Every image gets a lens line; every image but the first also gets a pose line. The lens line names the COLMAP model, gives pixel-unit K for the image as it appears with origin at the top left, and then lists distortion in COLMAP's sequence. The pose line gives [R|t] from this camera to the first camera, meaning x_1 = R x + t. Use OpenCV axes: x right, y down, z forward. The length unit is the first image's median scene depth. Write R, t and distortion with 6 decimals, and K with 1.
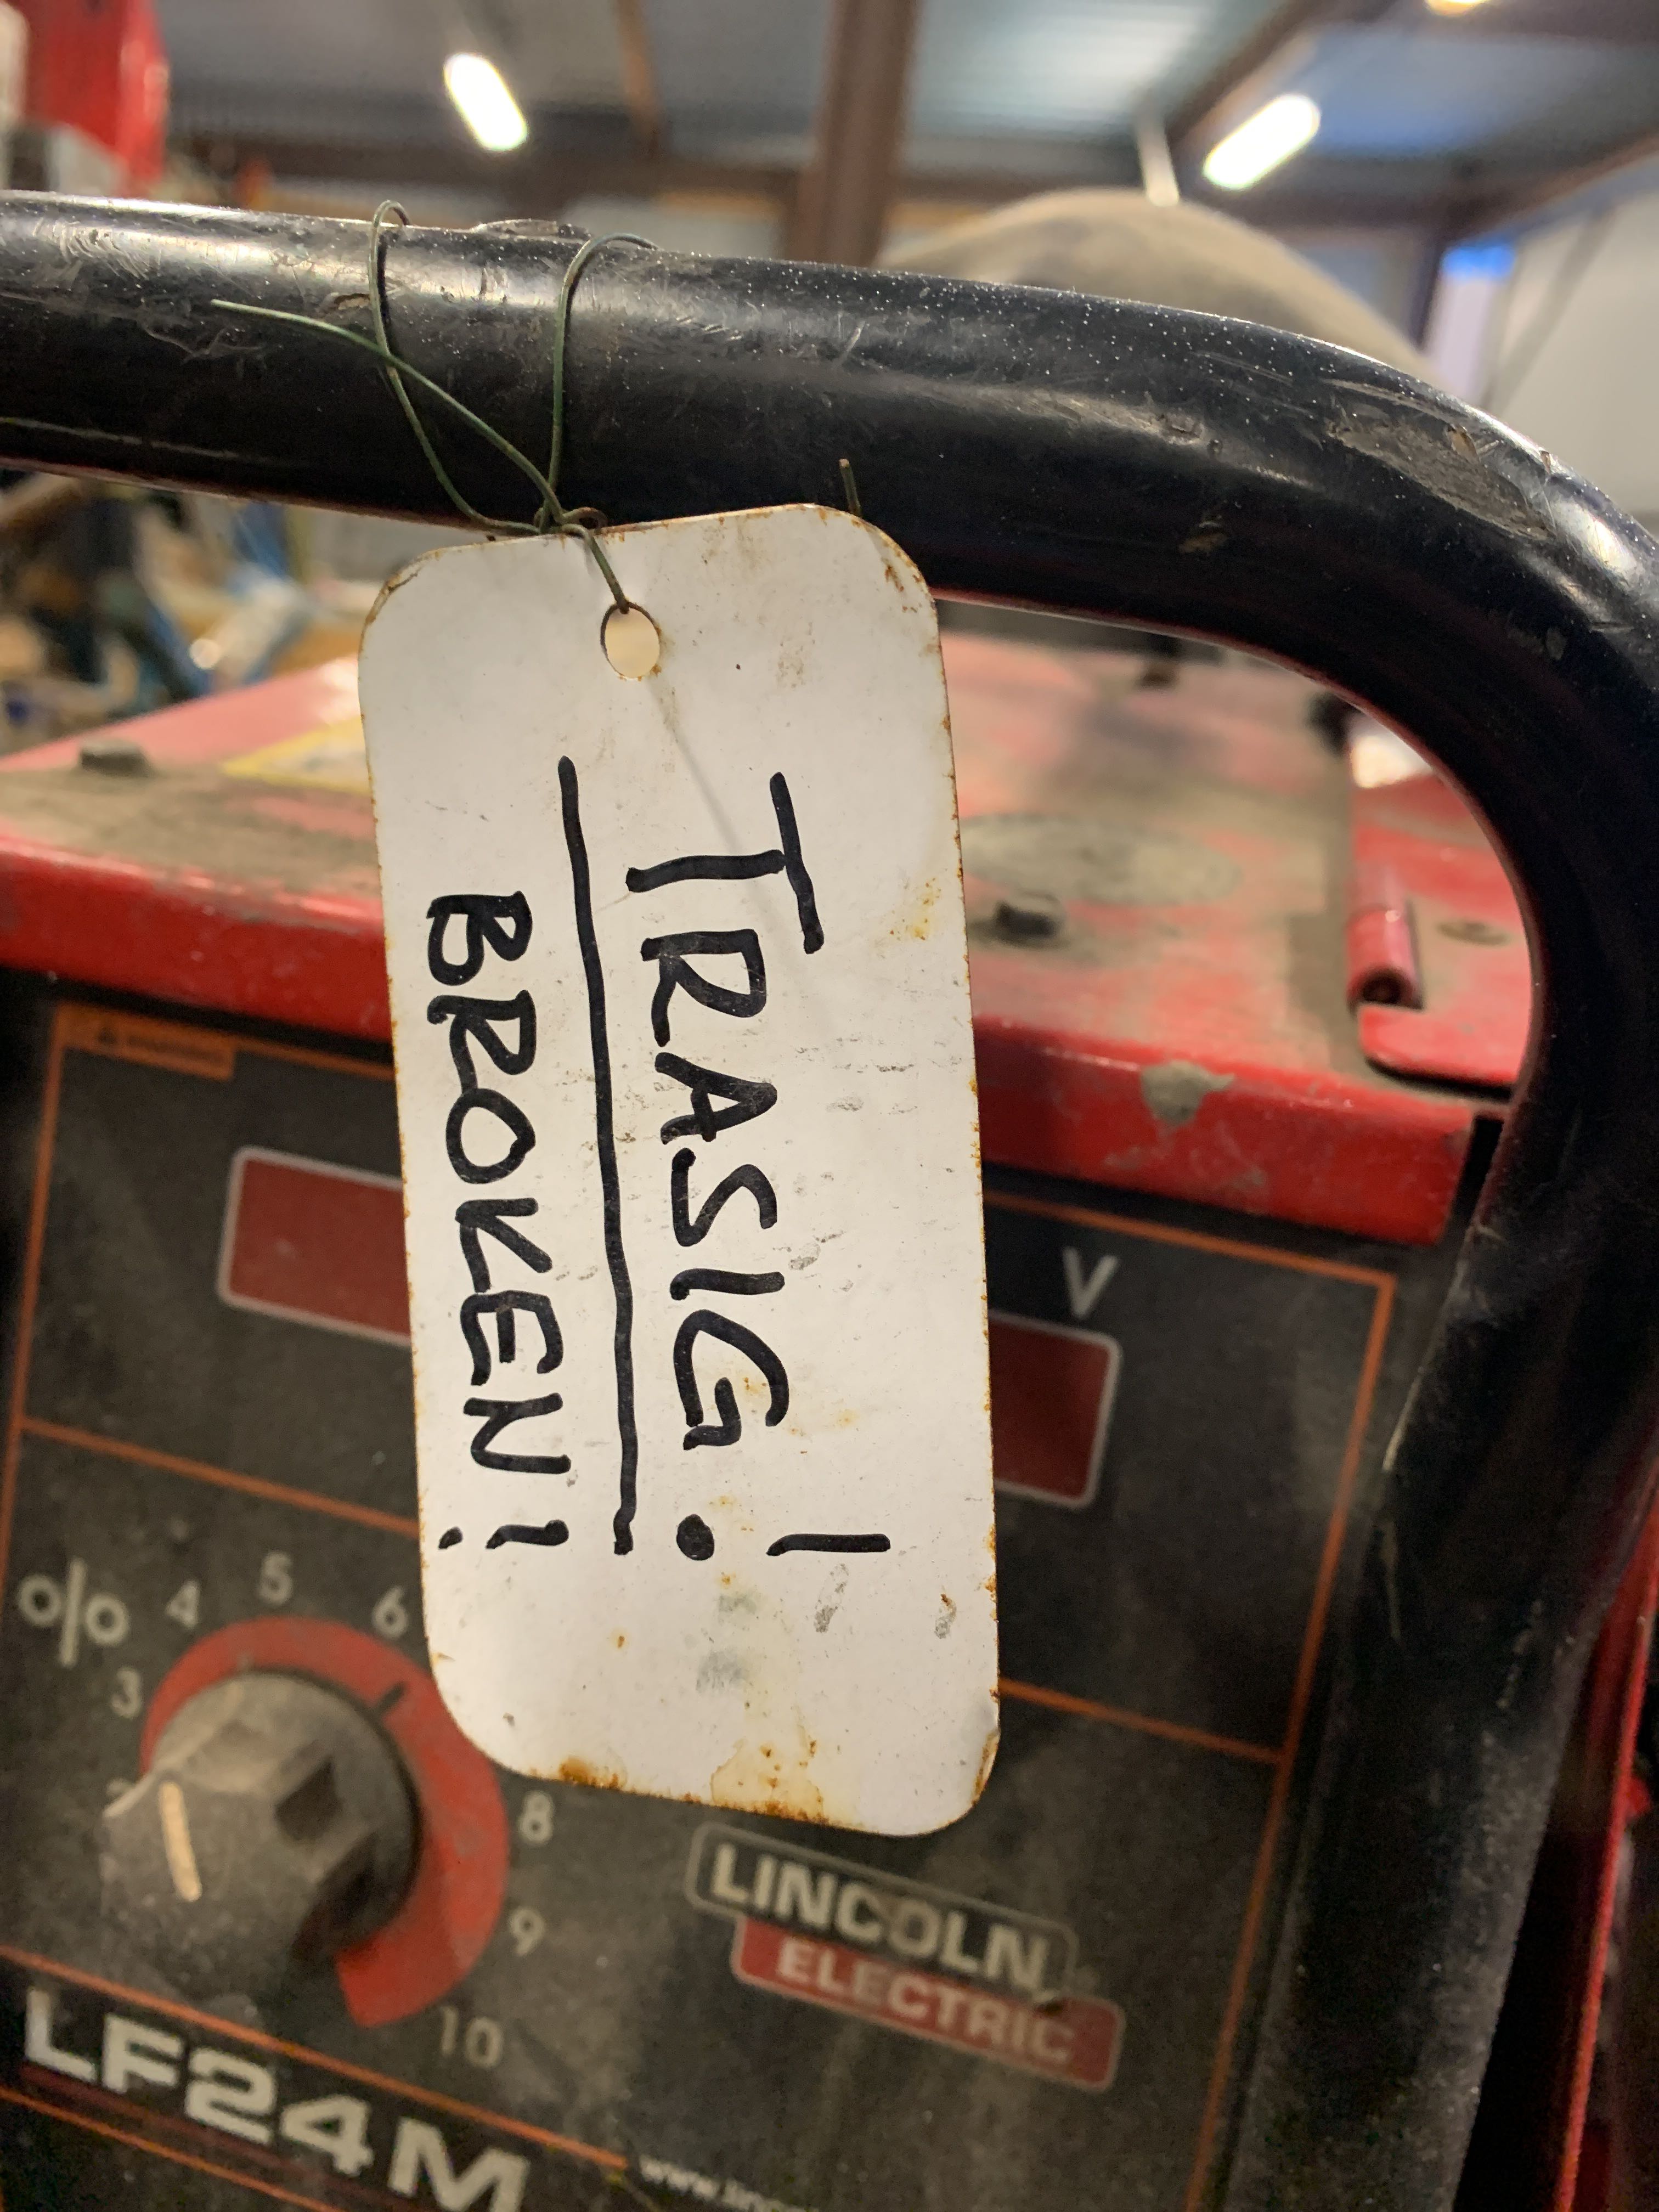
lens RADIAL K [[1777.9, 0, 829.5], [0, 1777.9, 1106.0], [0, 0, 1]] dist [0.049665, -0.089211]
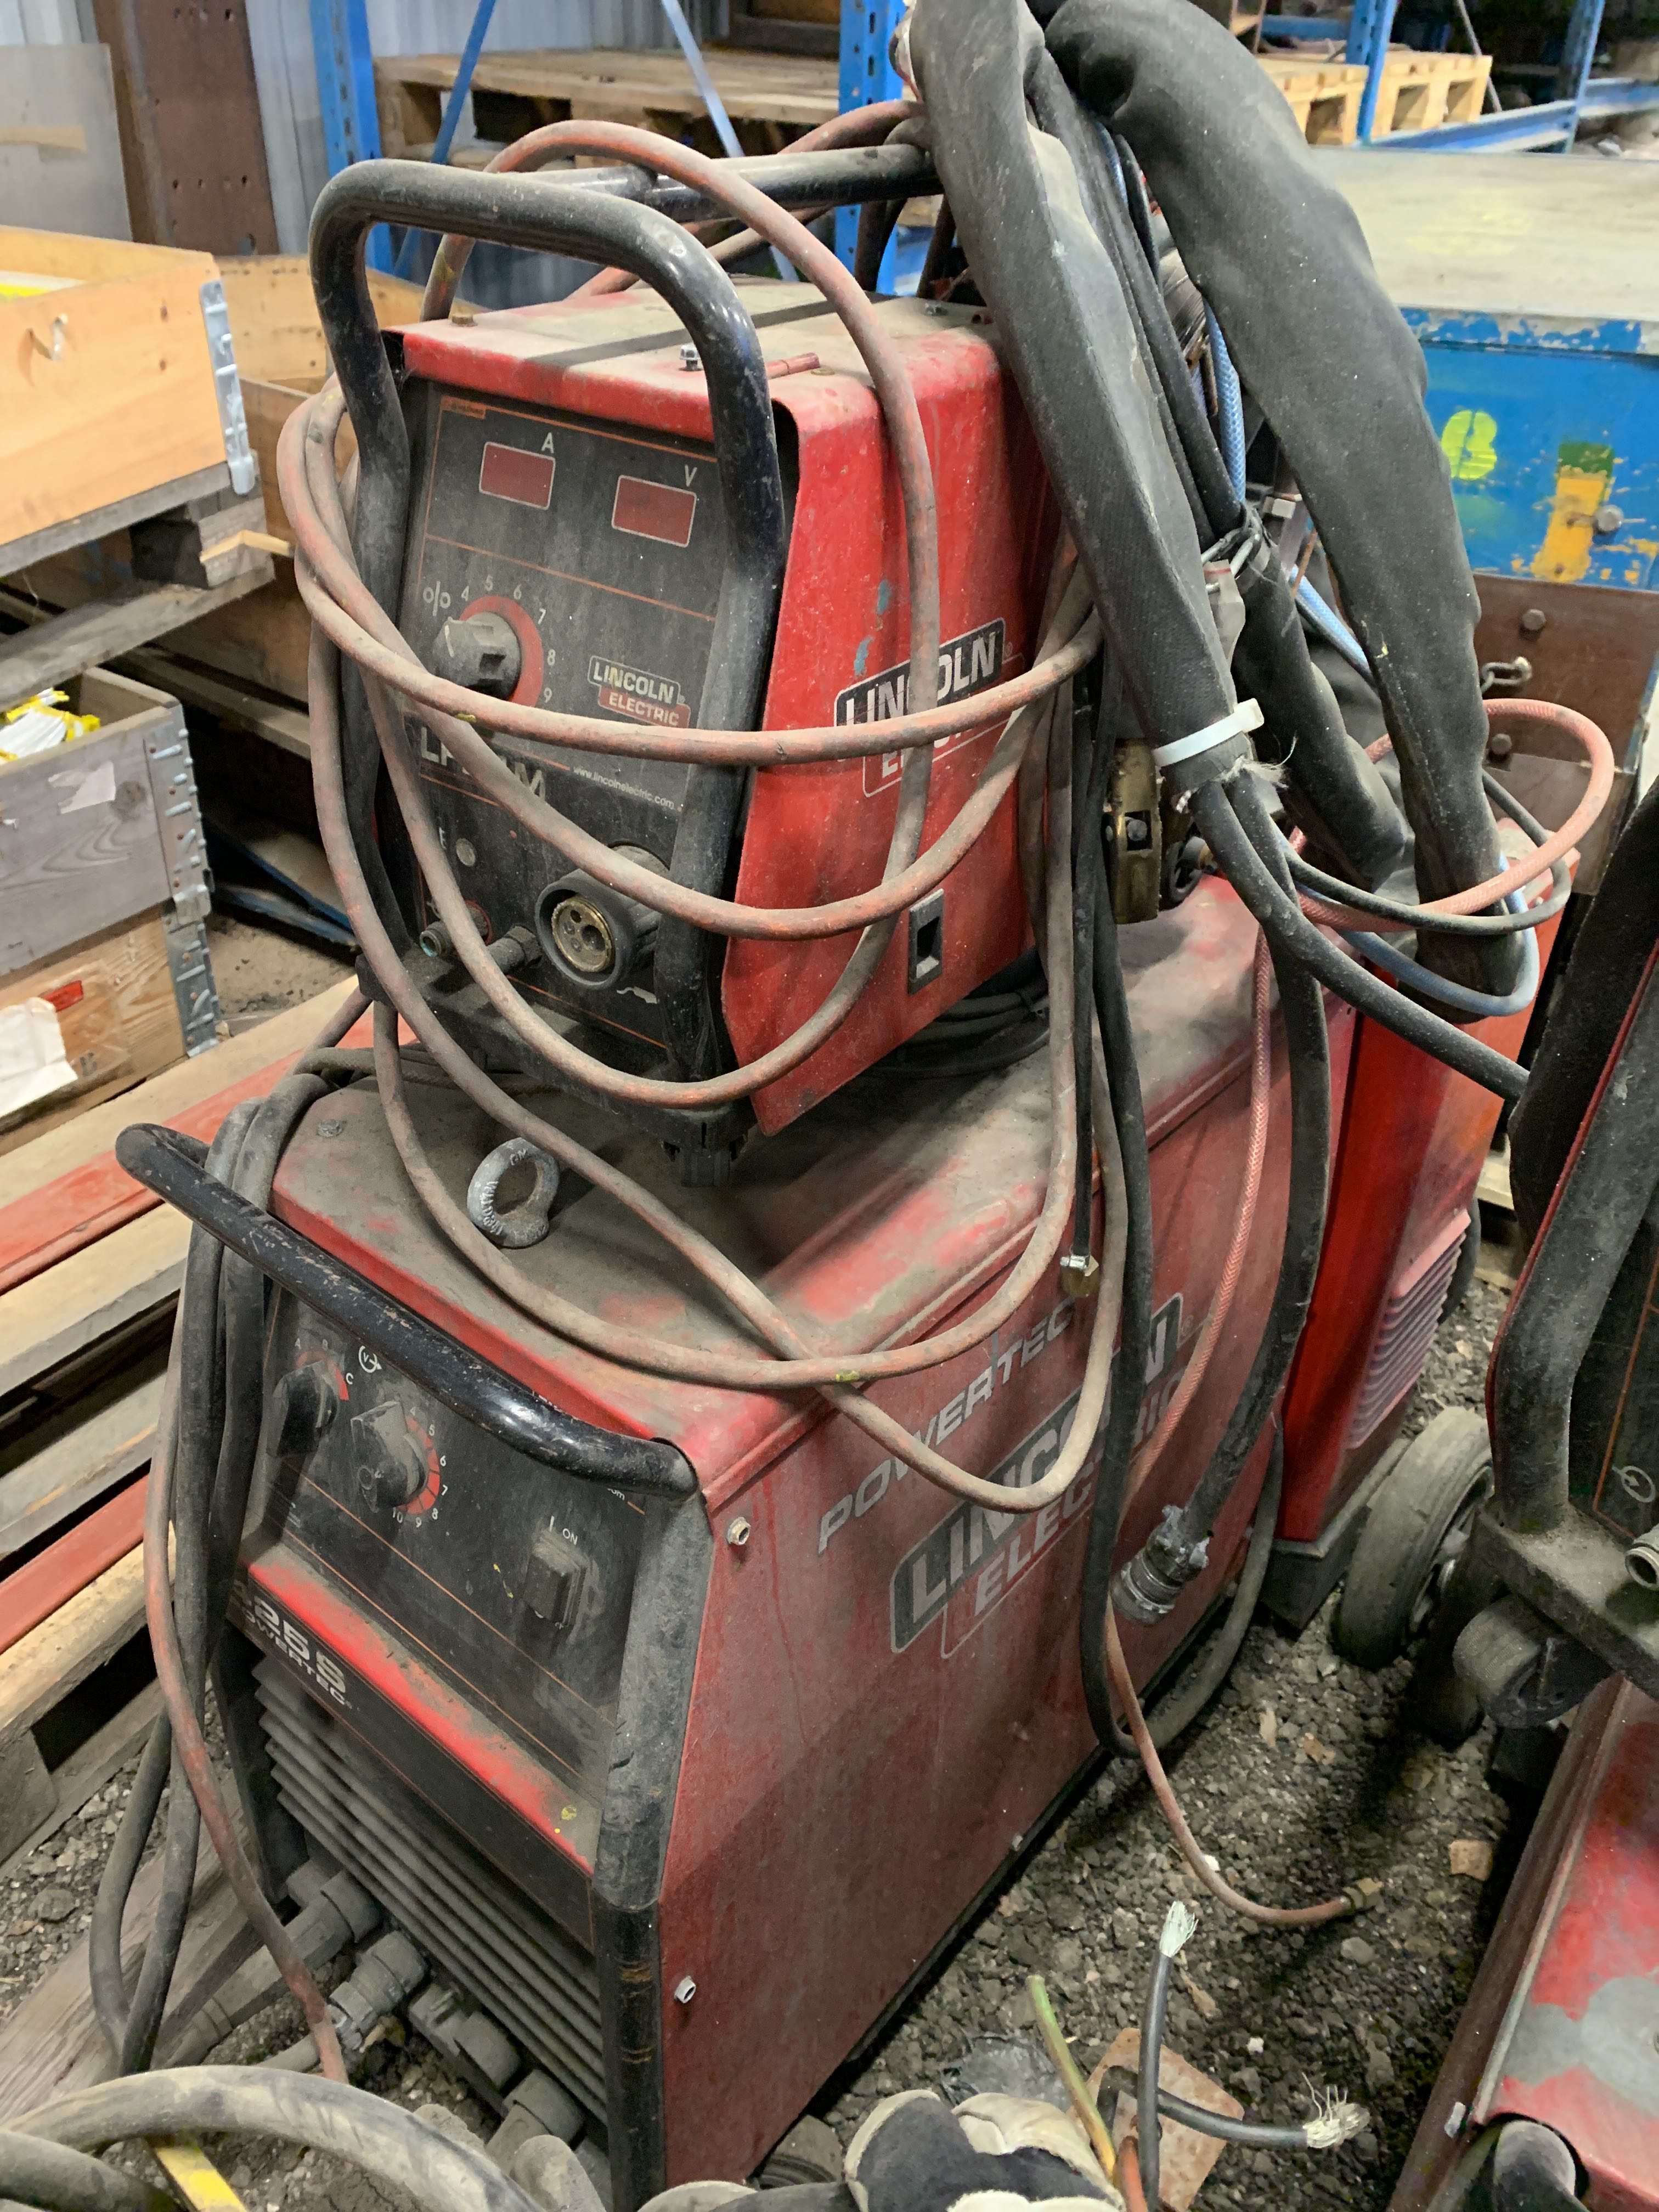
lens RADIAL K [[1718.6, 0, 842.6], [0, 1718.6, 1110.0], [0, 0, 1]] dist [0.042651, -0.057702]
pose [[0.944501, 0.146506, -0.294029, 1.476217], [-0.100408, 0.980959, 0.166244, 0.668385], [0.312787, -0.127495, 0.941228, -2.034070]]
